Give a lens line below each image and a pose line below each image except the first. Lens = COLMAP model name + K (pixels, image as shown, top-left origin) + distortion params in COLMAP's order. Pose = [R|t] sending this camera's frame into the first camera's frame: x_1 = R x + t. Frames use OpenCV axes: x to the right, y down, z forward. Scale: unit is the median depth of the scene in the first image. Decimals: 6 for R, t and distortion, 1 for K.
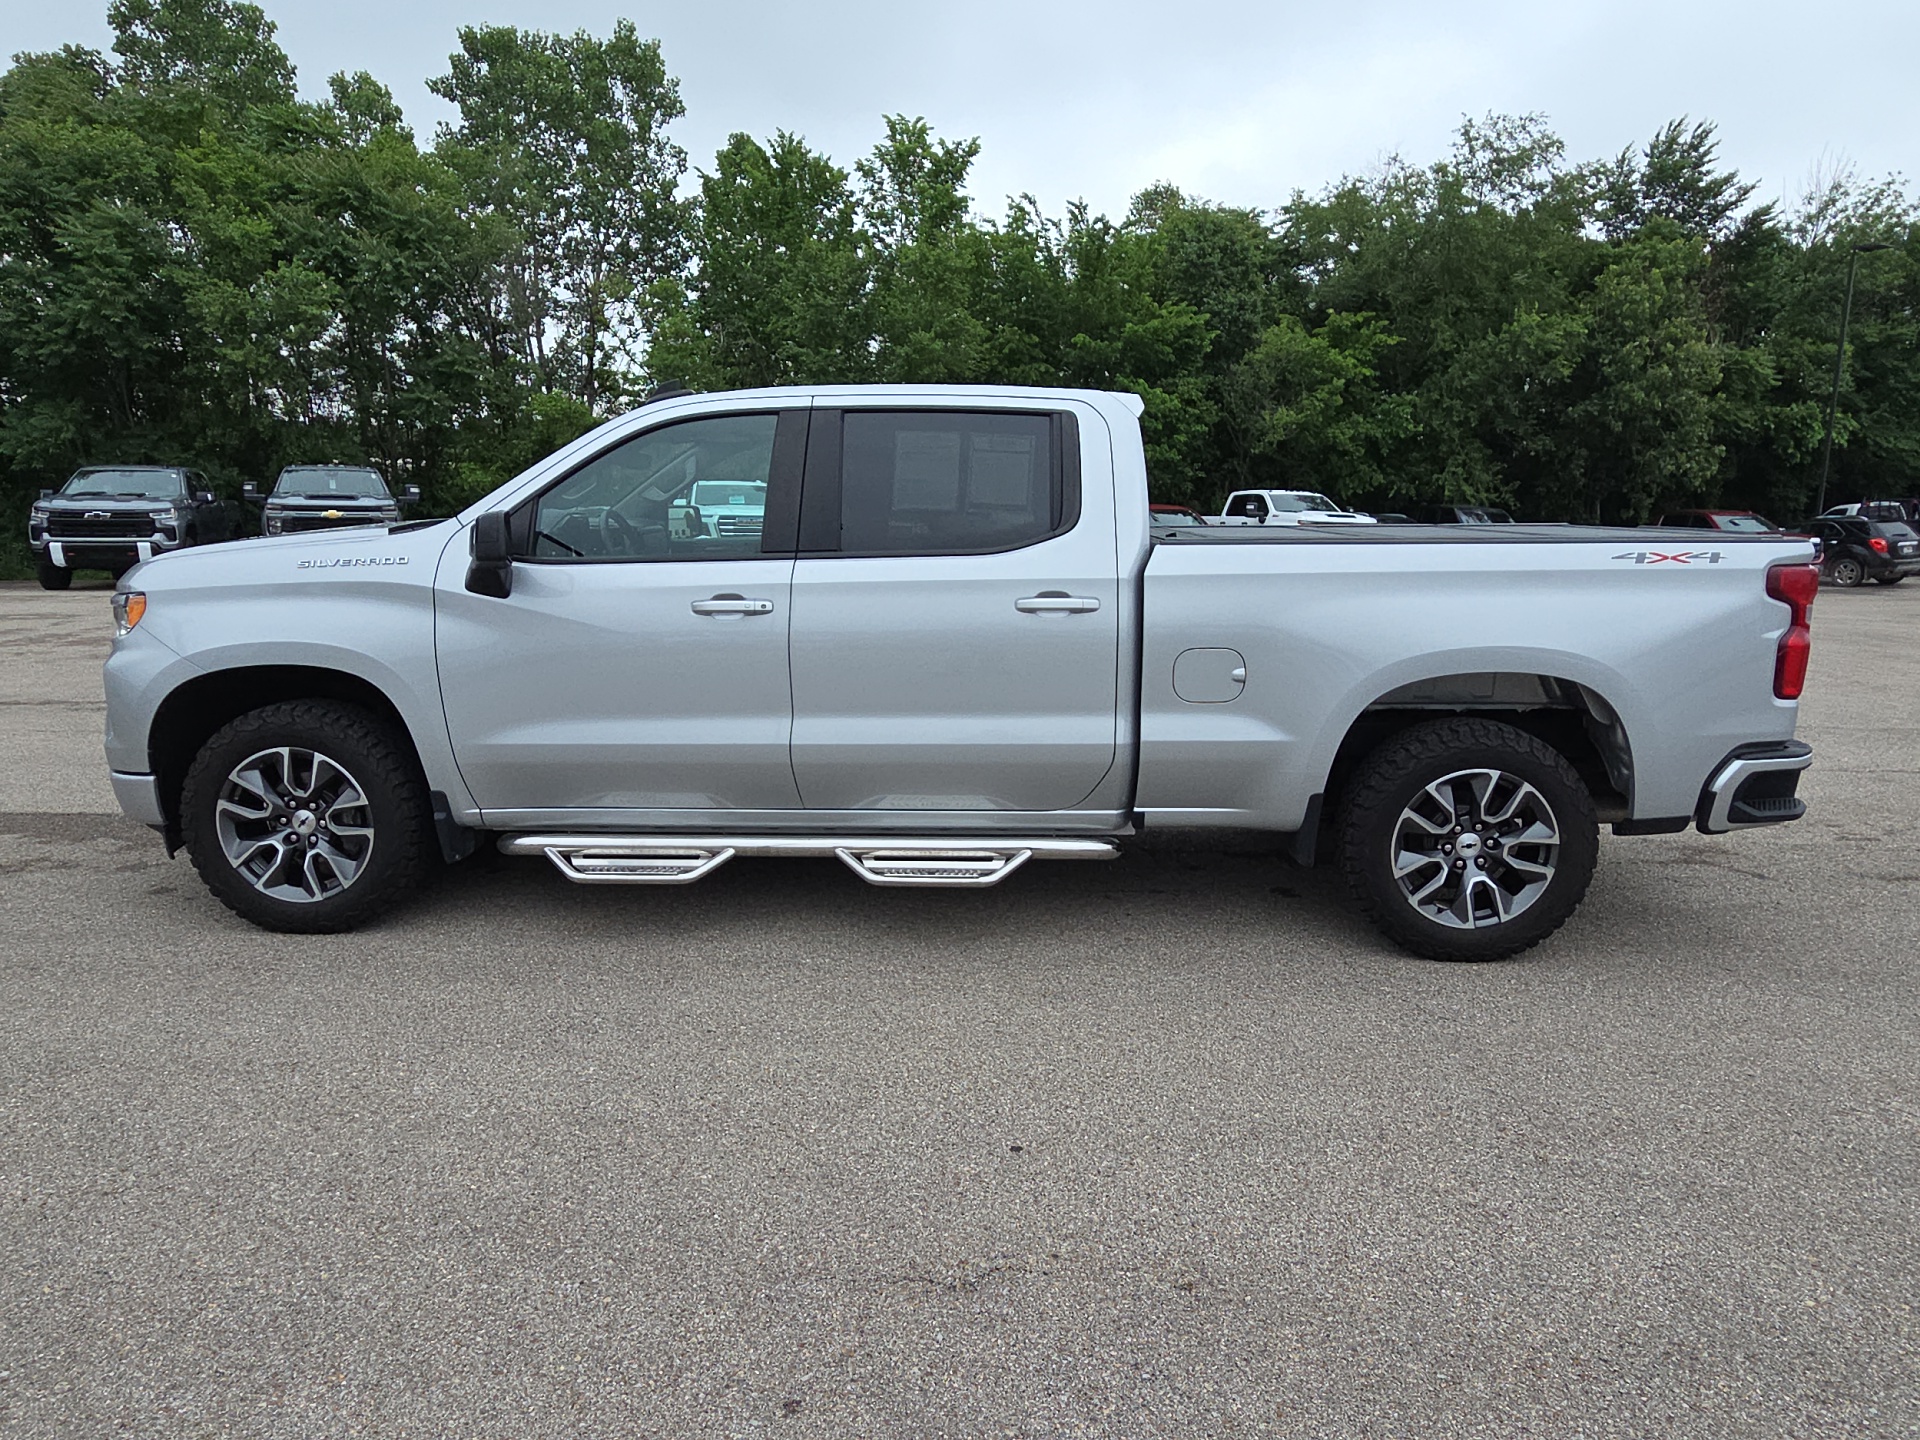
lens RADIAL K [[1251.2, 0, 952.8], [0, 1251.2, 711.9], [0, 0, 1]] dist [0.006982, -0.000536]
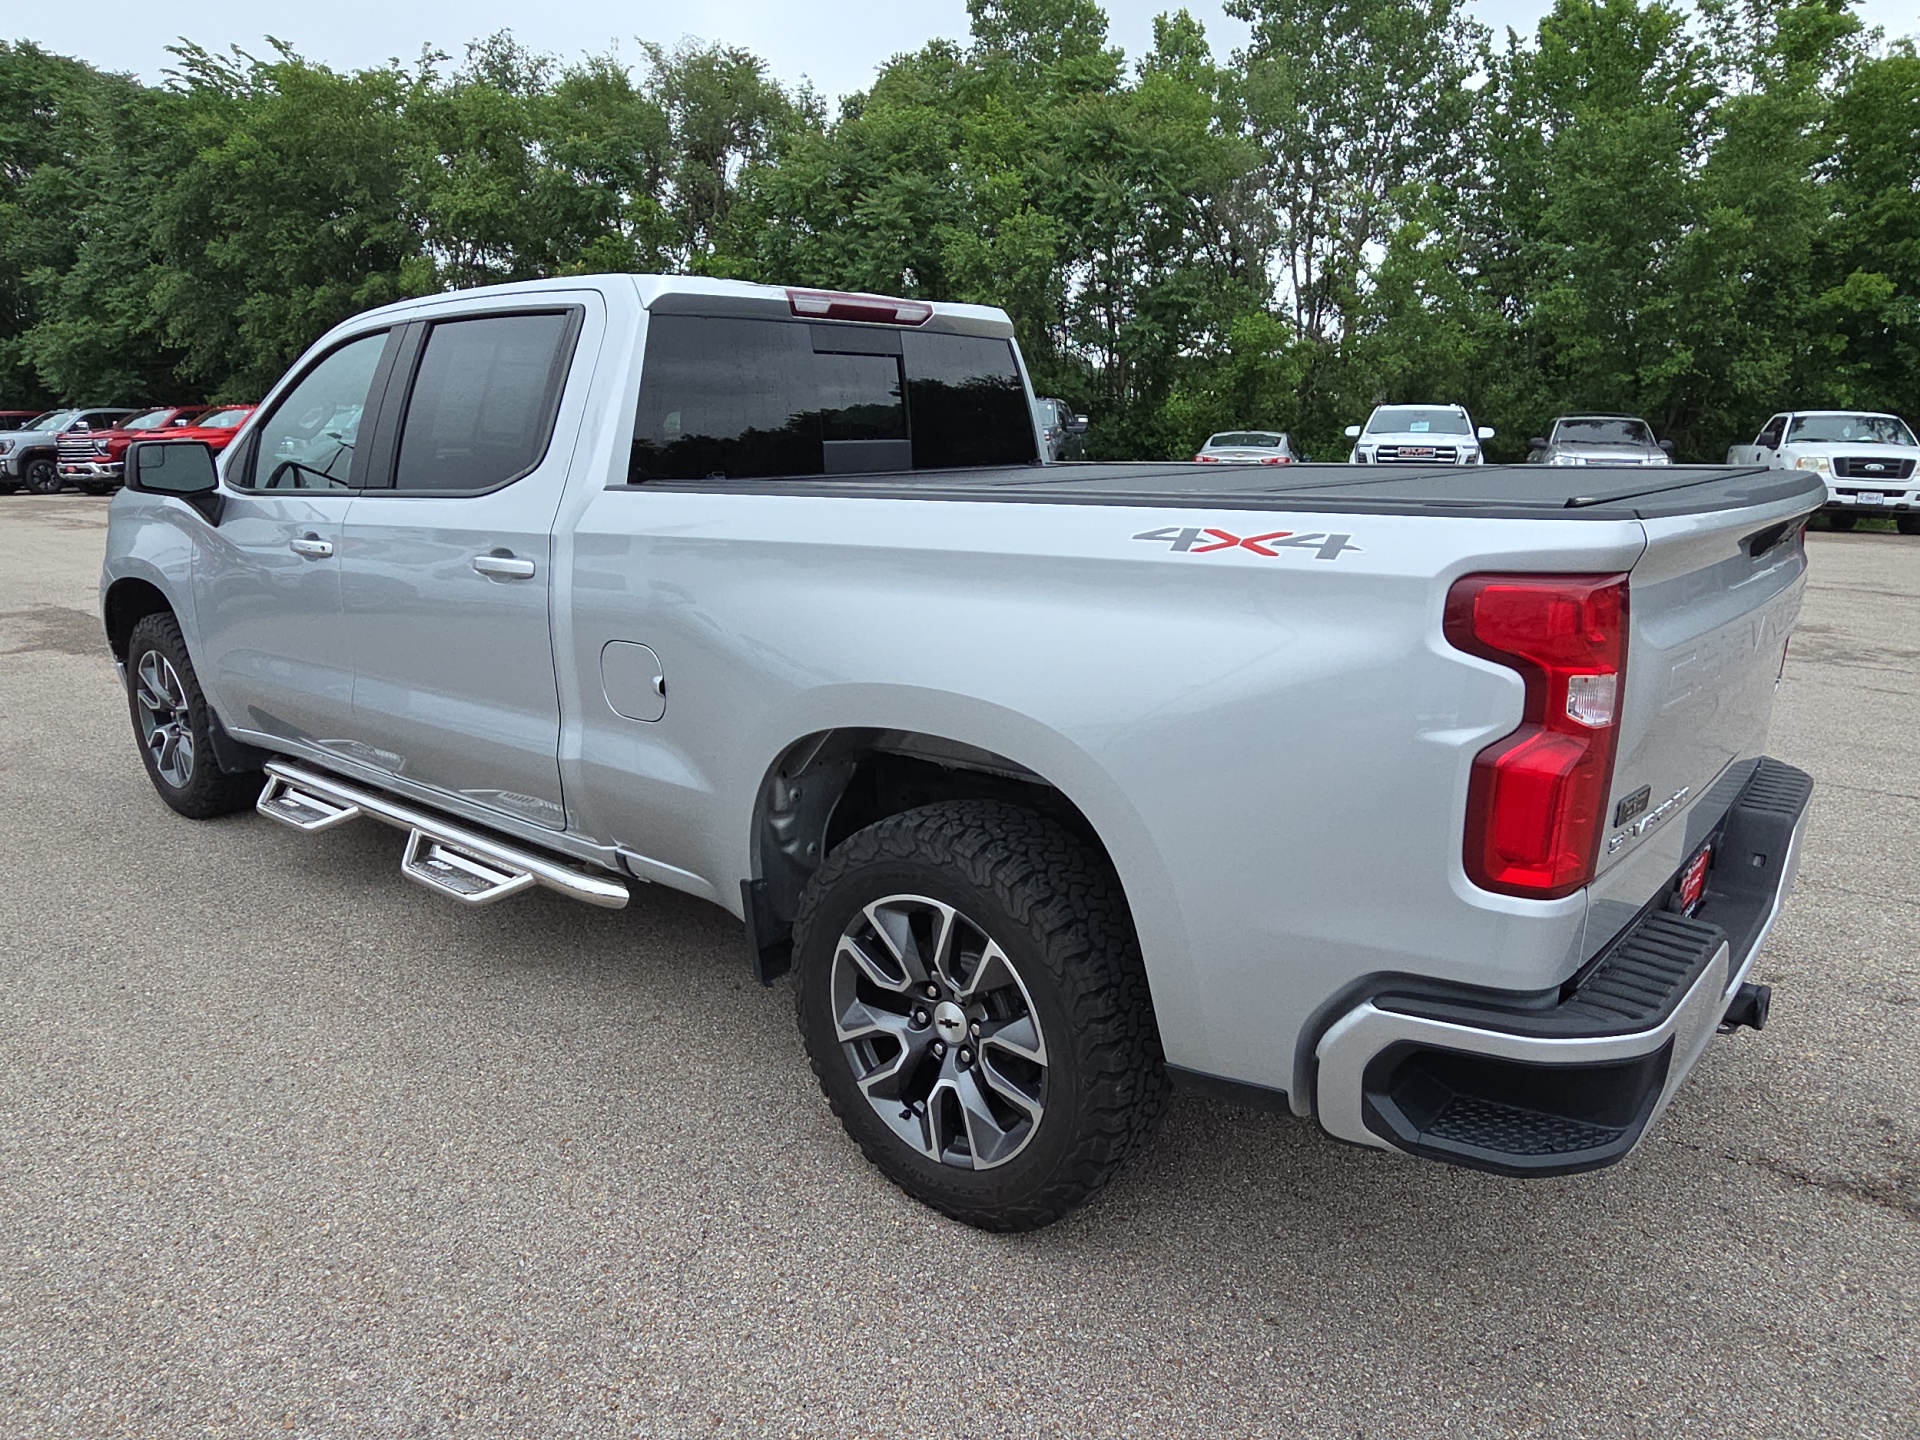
lens RADIAL K [[1248.0, 0, 949.9], [0, 1248.0, 733.1], [0, 0, 1]] dist [-0.002101, 0.000261]
pose [[0.786582, 0.139798, -0.601453, 0.138293], [-0.096703, 0.989905, 0.103618, -0.016137], [0.609867, -0.023341, 0.792160, 0.101373]]
